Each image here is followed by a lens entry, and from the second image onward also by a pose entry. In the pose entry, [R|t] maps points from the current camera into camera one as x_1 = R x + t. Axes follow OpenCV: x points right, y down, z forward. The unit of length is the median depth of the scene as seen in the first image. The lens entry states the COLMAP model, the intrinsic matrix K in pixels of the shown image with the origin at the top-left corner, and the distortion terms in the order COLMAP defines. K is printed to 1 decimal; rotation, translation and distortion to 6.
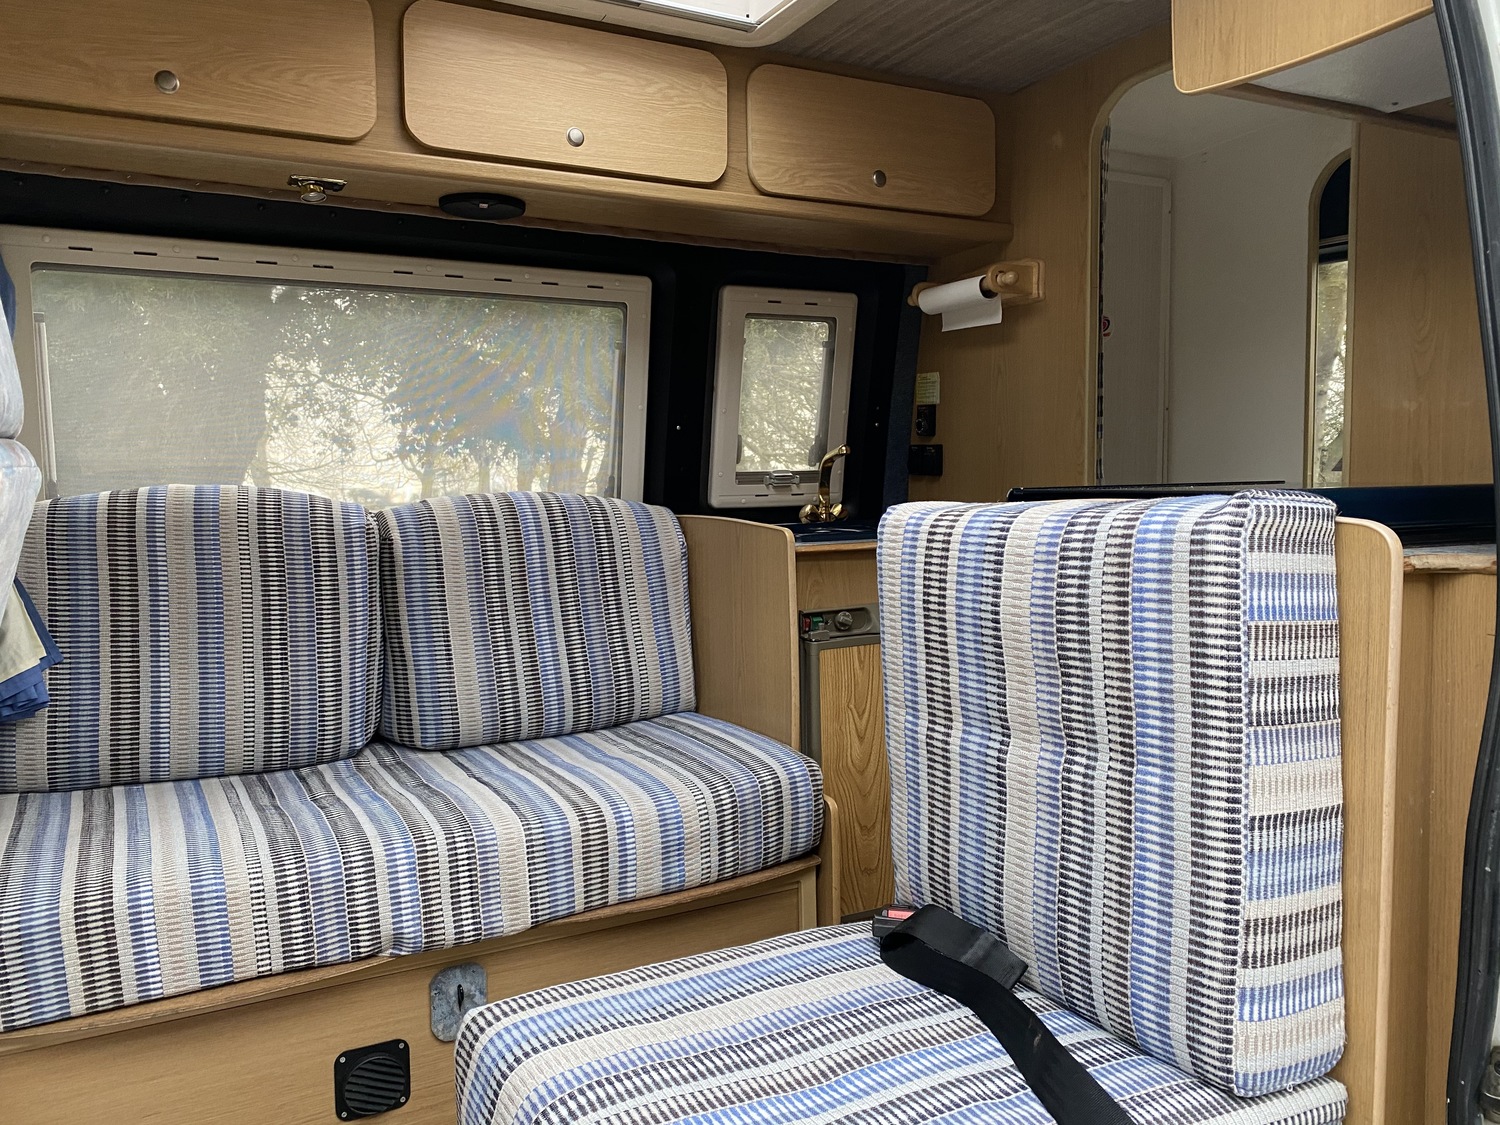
lens RADIAL K [[1132.6, 0, 745.1], [0, 1132.6, 559.3], [0, 0, 1]] dist [0.051767, -0.068185]
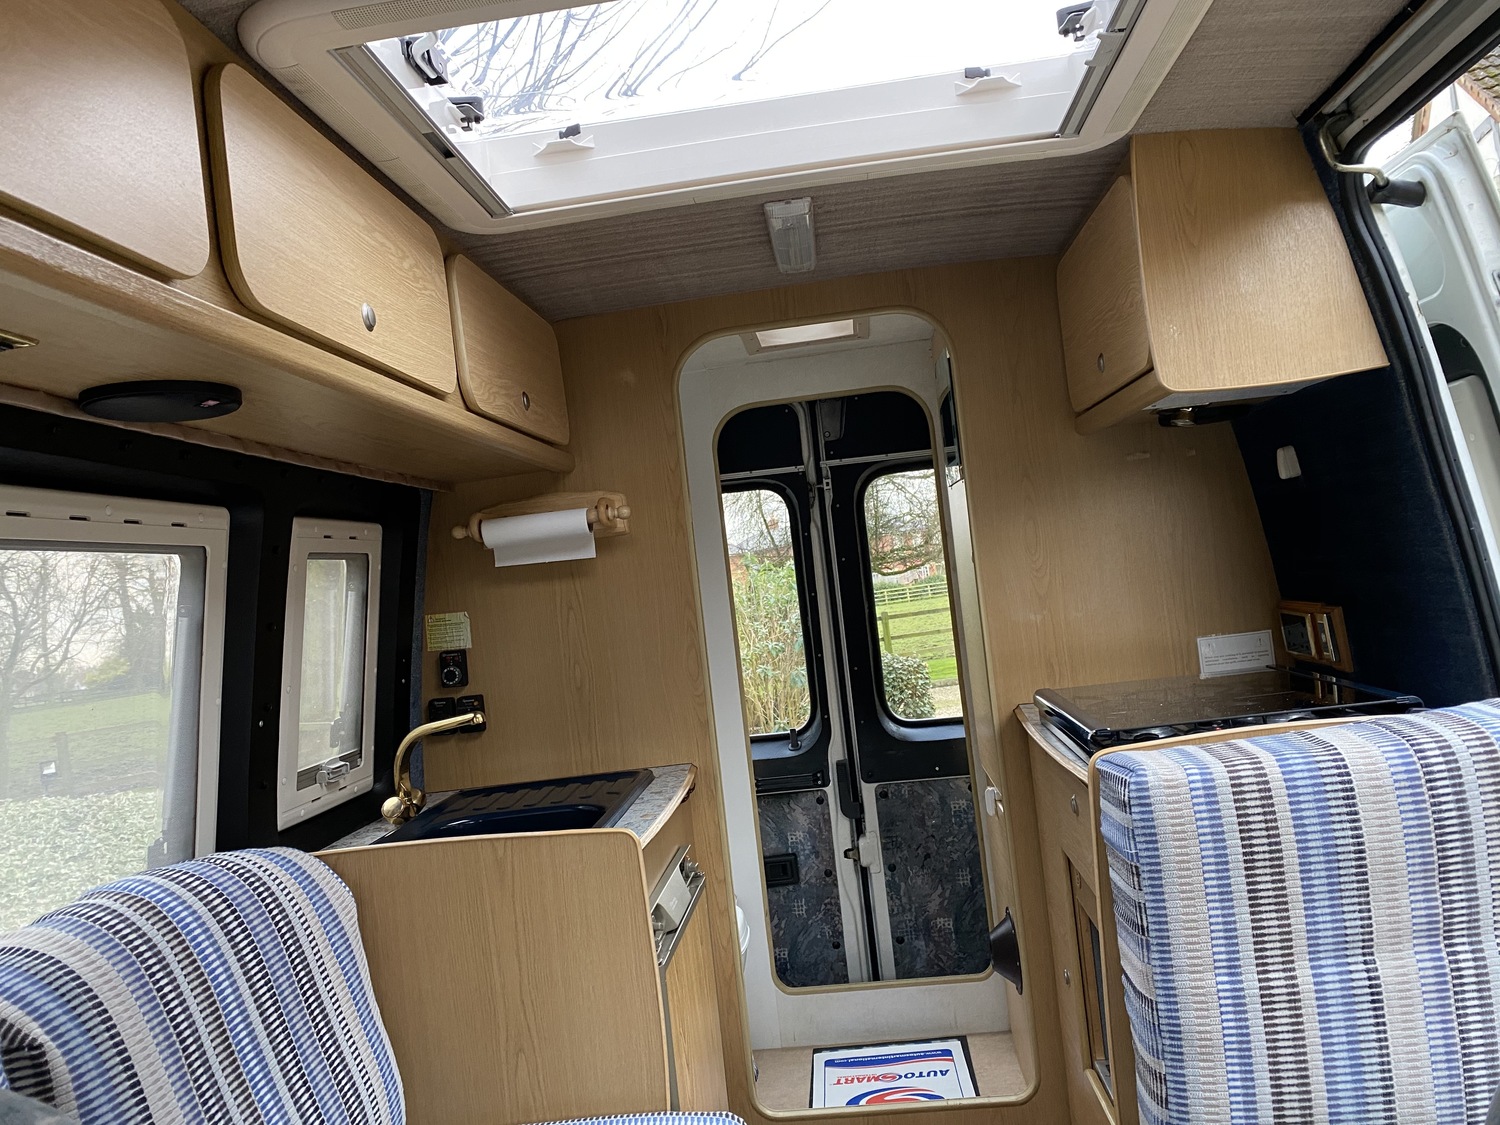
lens RADIAL K [[1132.6, 0, 749.6], [0, 1132.6, 558.7], [0, 0, 1]] dist [0.051767, -0.068185]
pose [[0.548473, -0.036246, 0.835382, -0.581795], [0.175420, 0.981815, -0.072573, -0.141365], [-0.817561, 0.186347, 0.544857, 0.472163]]
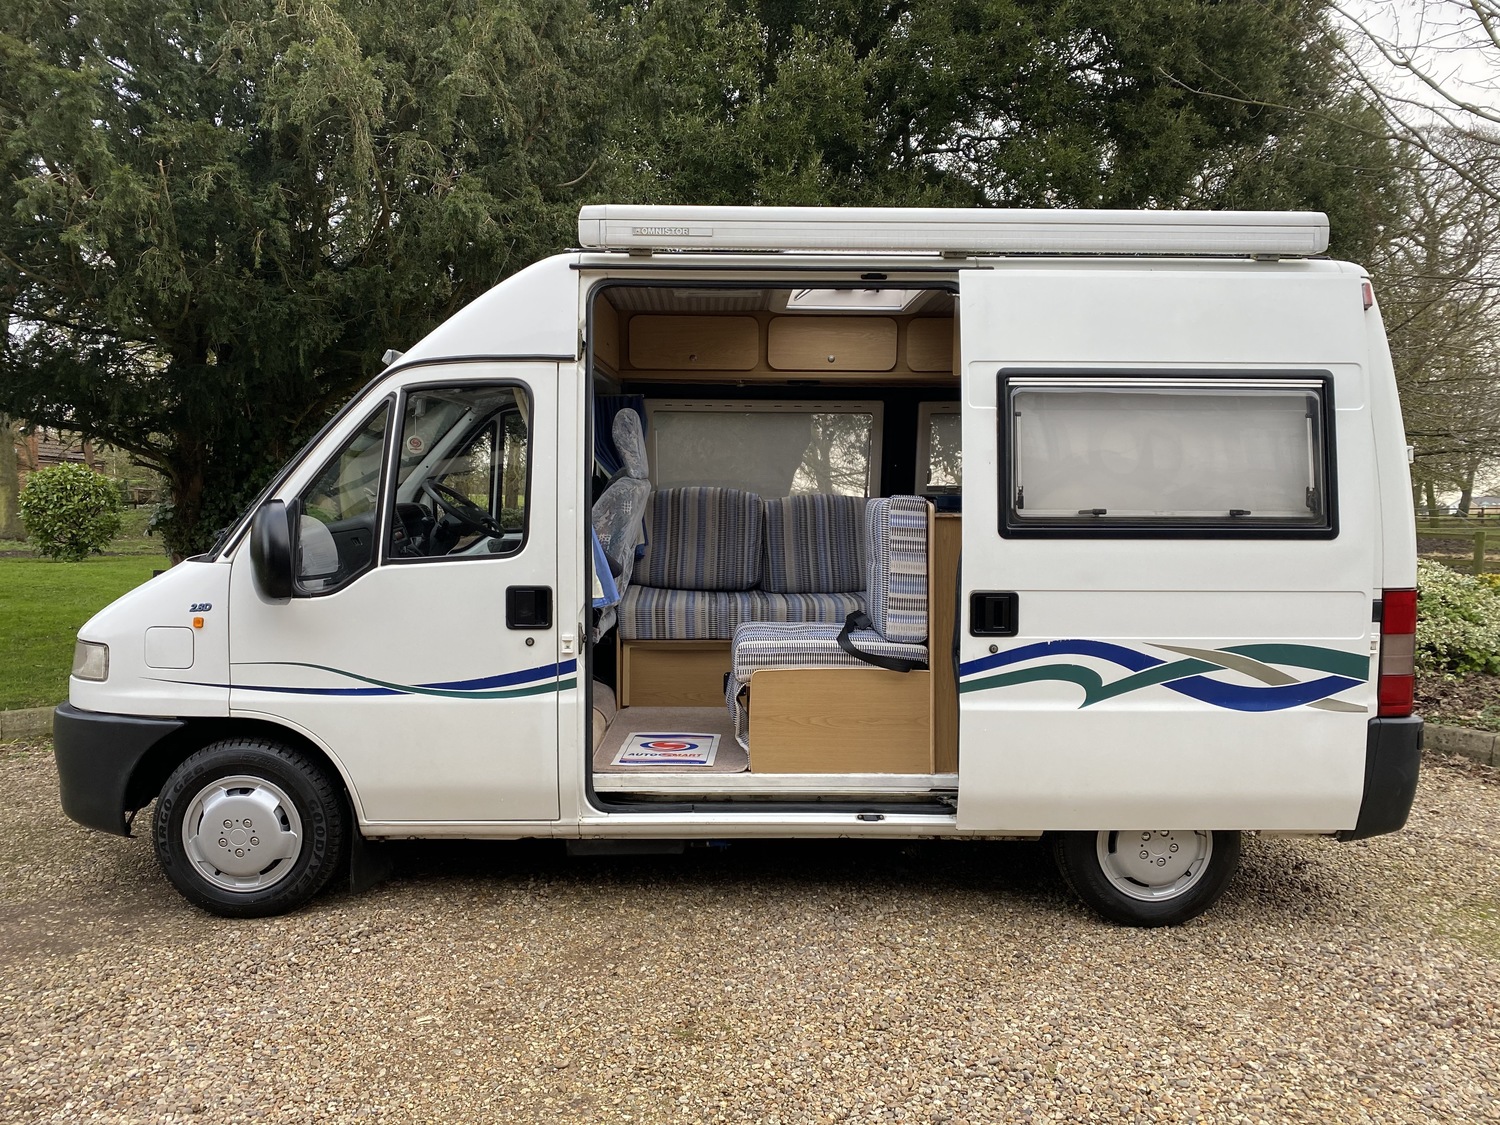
lens RADIAL K [[1132.6, 0, 746.8], [0, 1132.6, 554.8], [0, 0, 1]] dist [0.051767, -0.068185]
pose [[0.894321, 0.050114, -0.444610, 0.852423], [-0.052585, 0.998593, 0.006784, 0.074373], [0.444325, 0.017312, 0.895698, -1.411235]]
